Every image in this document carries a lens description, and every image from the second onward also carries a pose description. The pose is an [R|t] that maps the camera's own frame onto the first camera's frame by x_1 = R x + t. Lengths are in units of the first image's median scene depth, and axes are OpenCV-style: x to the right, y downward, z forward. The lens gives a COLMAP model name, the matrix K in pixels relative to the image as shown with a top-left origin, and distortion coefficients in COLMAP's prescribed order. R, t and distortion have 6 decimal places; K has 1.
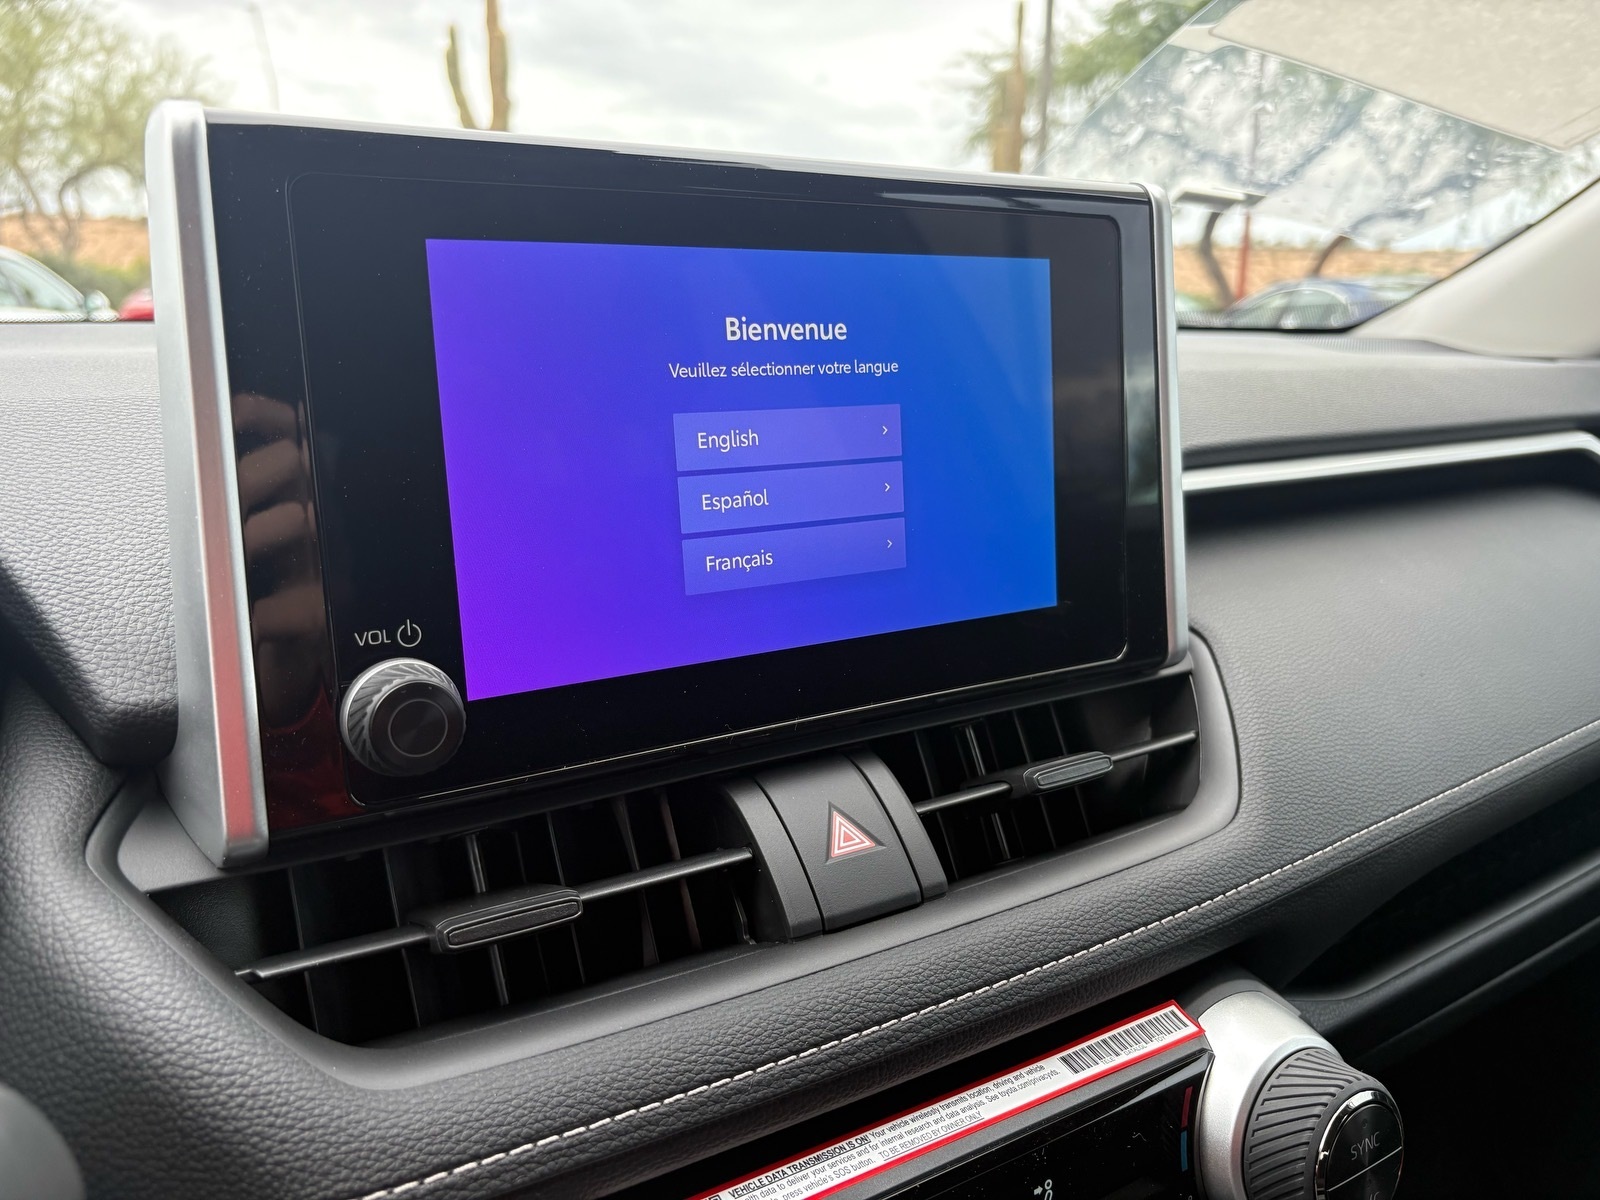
lens RADIAL K [[1252.2, 0, 800.0], [0, 1252.2, 600.0], [0, 0, 1]] dist [0.011573, -0.030408]
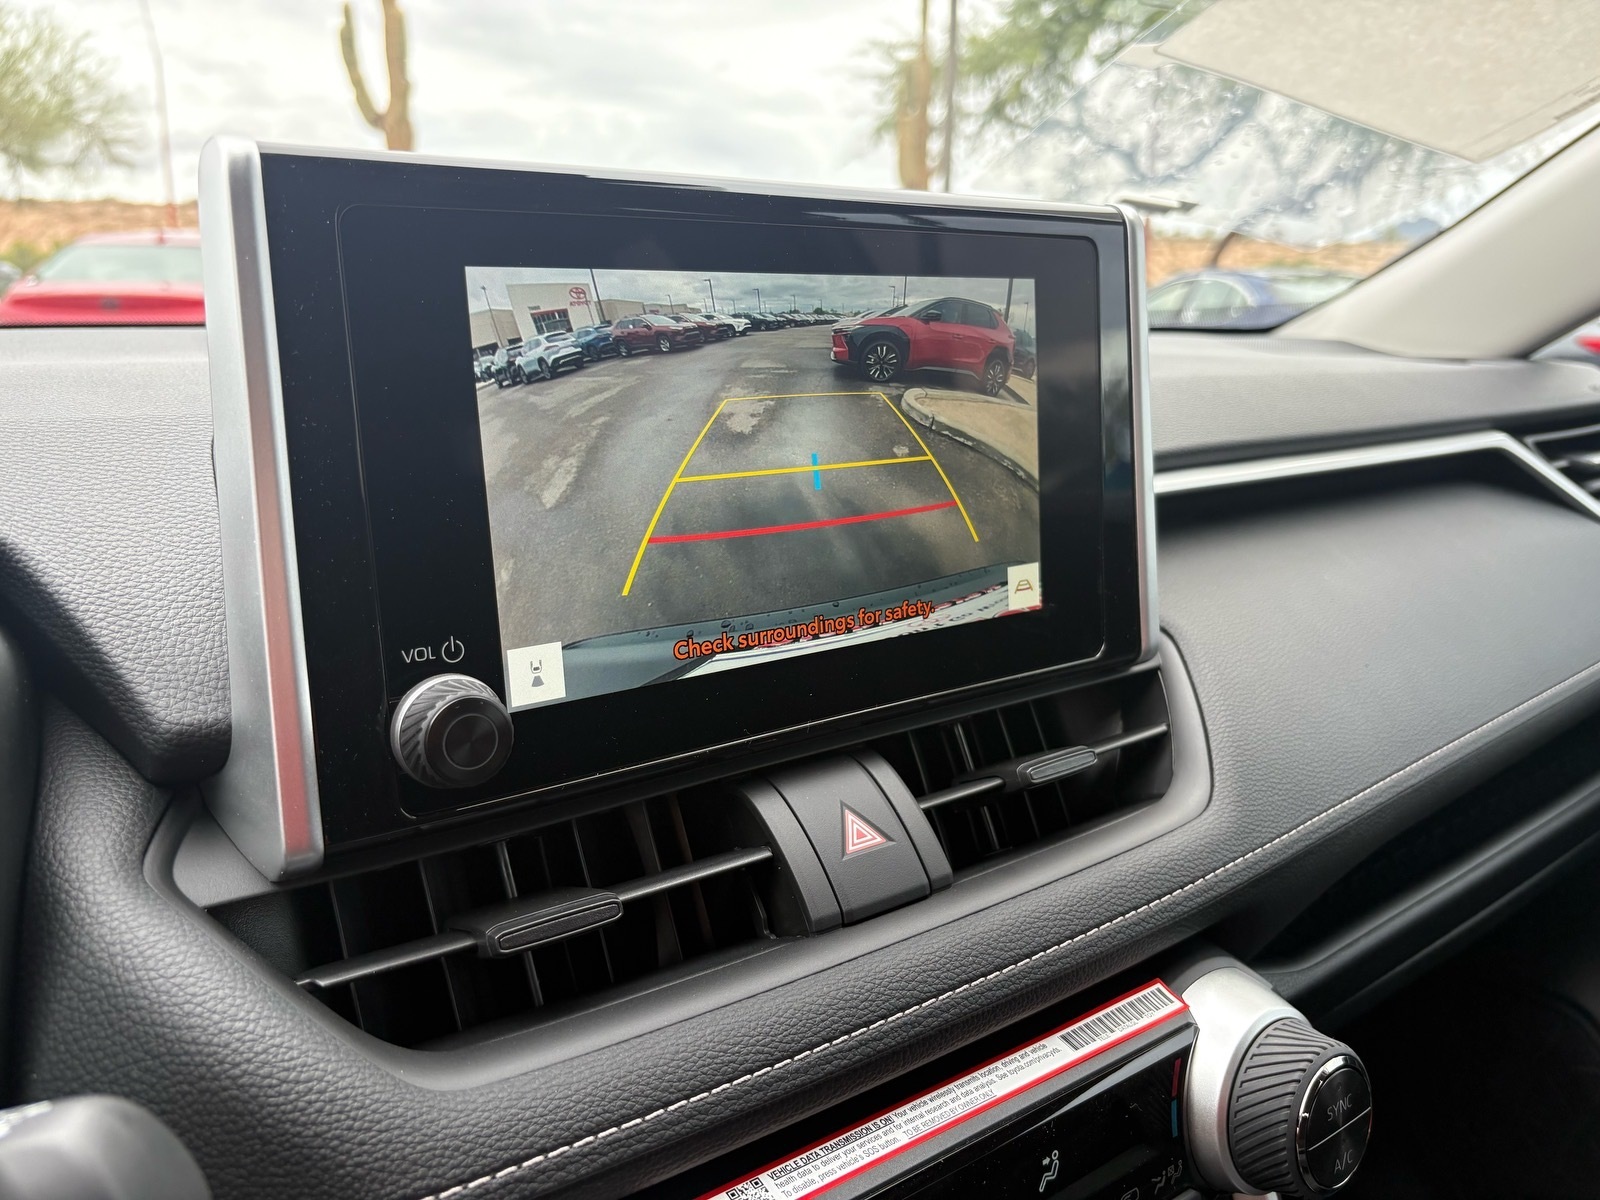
lens RADIAL K [[1258.5, 0, 800.0], [0, 1258.5, 600.0], [0, 0, 1]] dist [-0.002719, -0.004207]
pose [[0.997386, -0.013231, 0.071039, -0.098897], [0.012639, 0.999882, 0.008774, -0.019338], [-0.071146, -0.007853, 0.997435, -0.052012]]
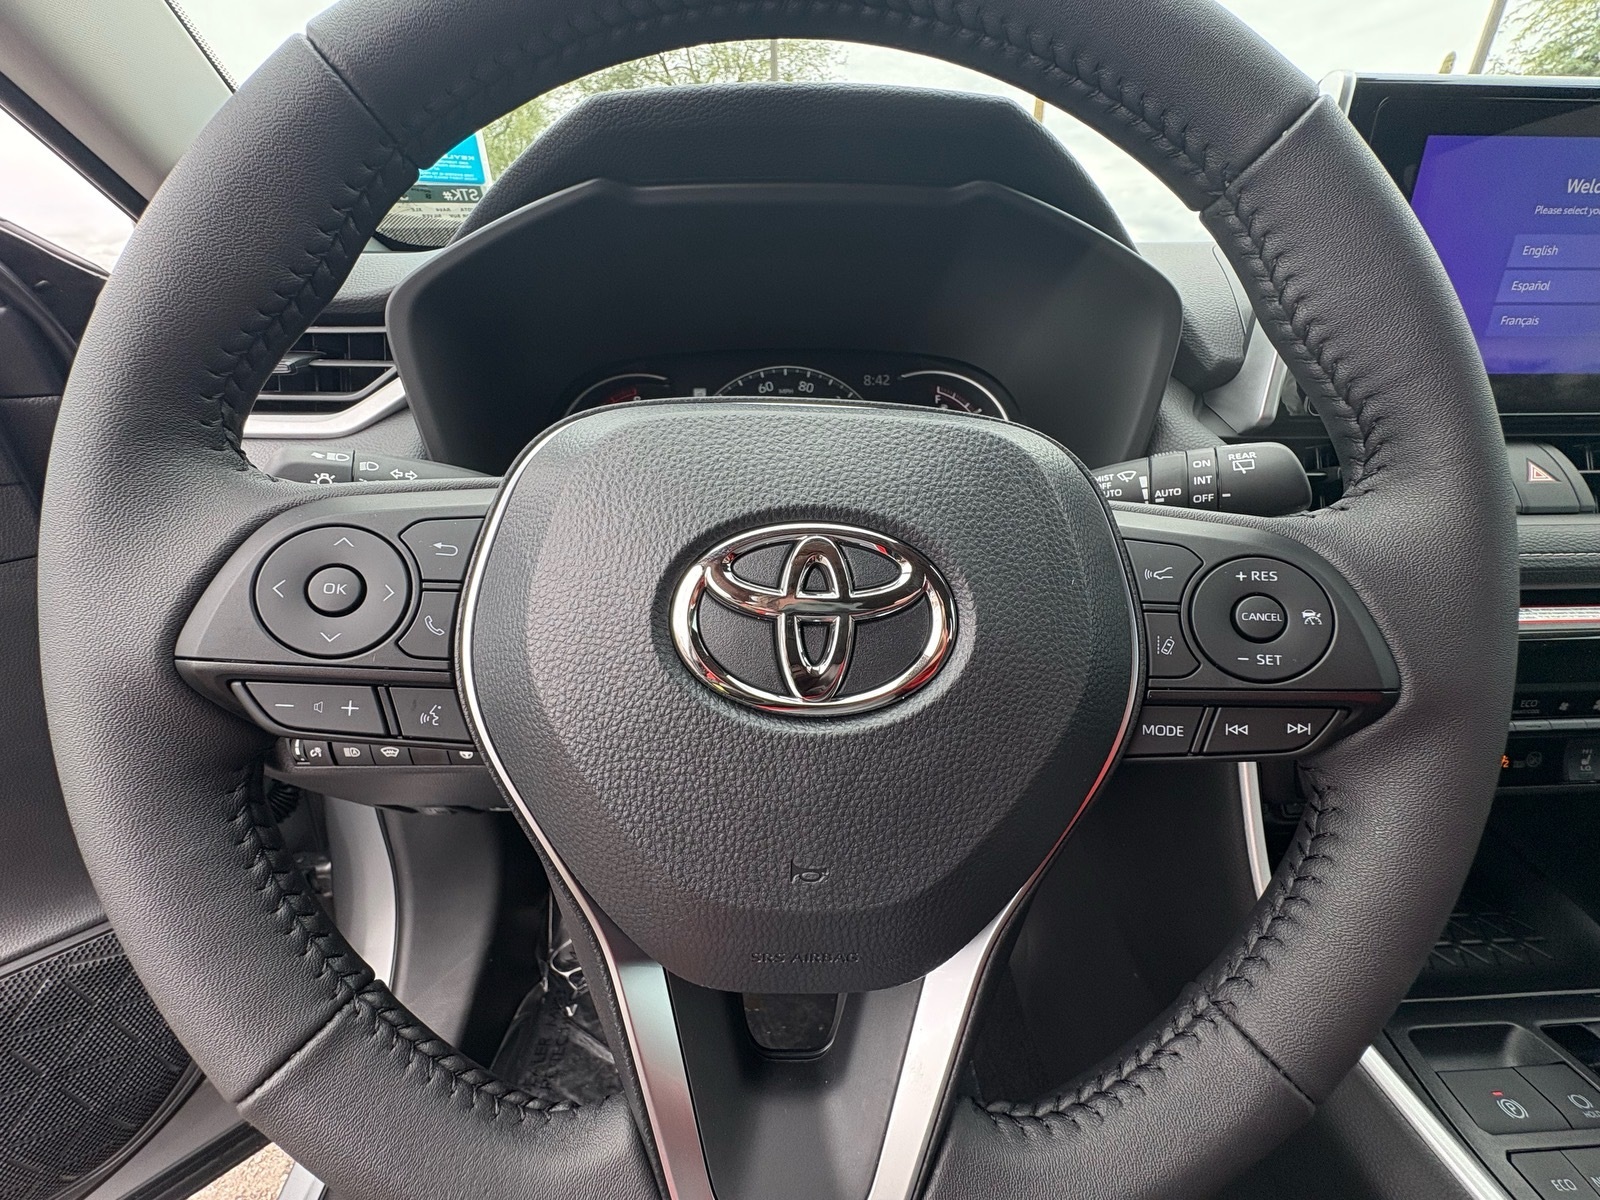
lens RADIAL K [[639.1, 0, 798.6], [0, 639.1, 595.9], [0, 0, 1]] dist [-0.001213, -0.000240]
pose [[0.870123, 0.194408, -0.452871, -0.561740], [-0.108081, 0.971813, 0.209518, 0.340301], [0.480838, -0.133360, 0.866609, -0.519888]]
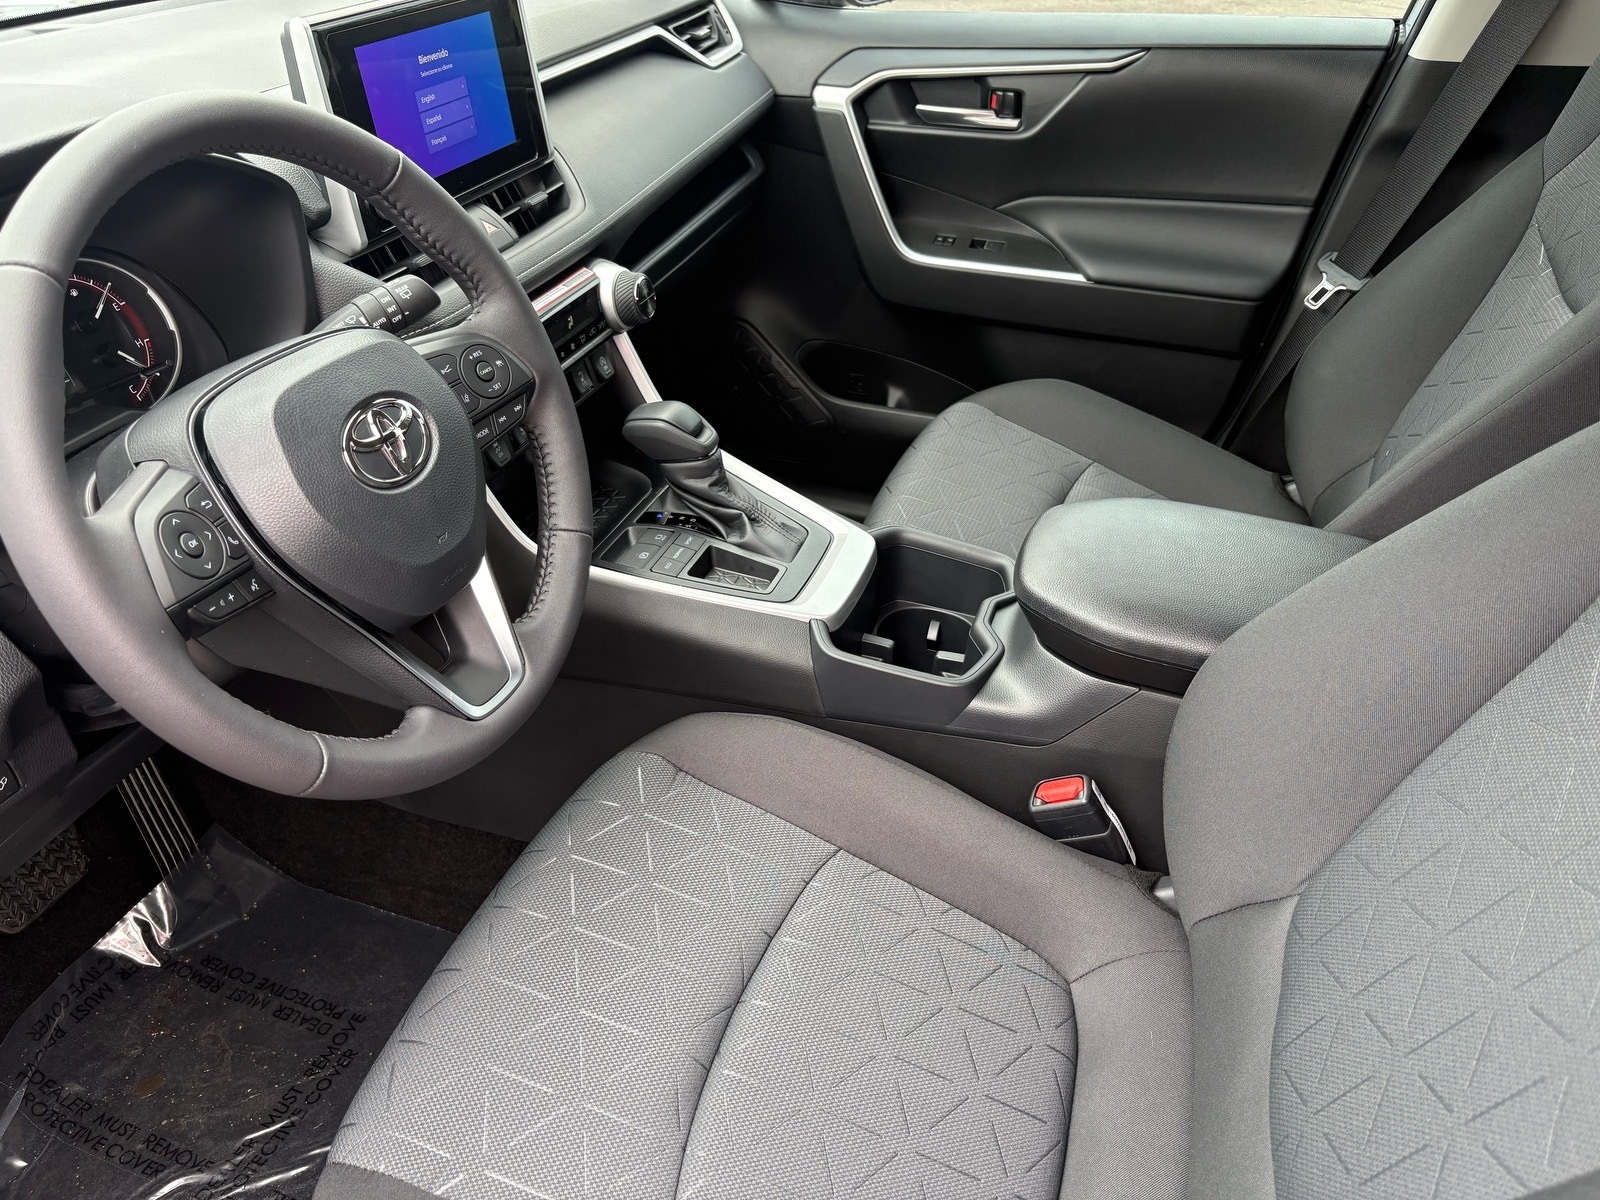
lens RADIAL K [[1216.0, 0, 775.5], [0, 1216.0, 587.4], [0, 0, 1]] dist [0.063468, -0.052868]
pose [[0.792326, -0.340092, 0.506515, -1.486009], [0.147043, 0.912194, 0.382465, -0.068912], [-0.592114, -0.228558, 0.772763, -2.384562]]
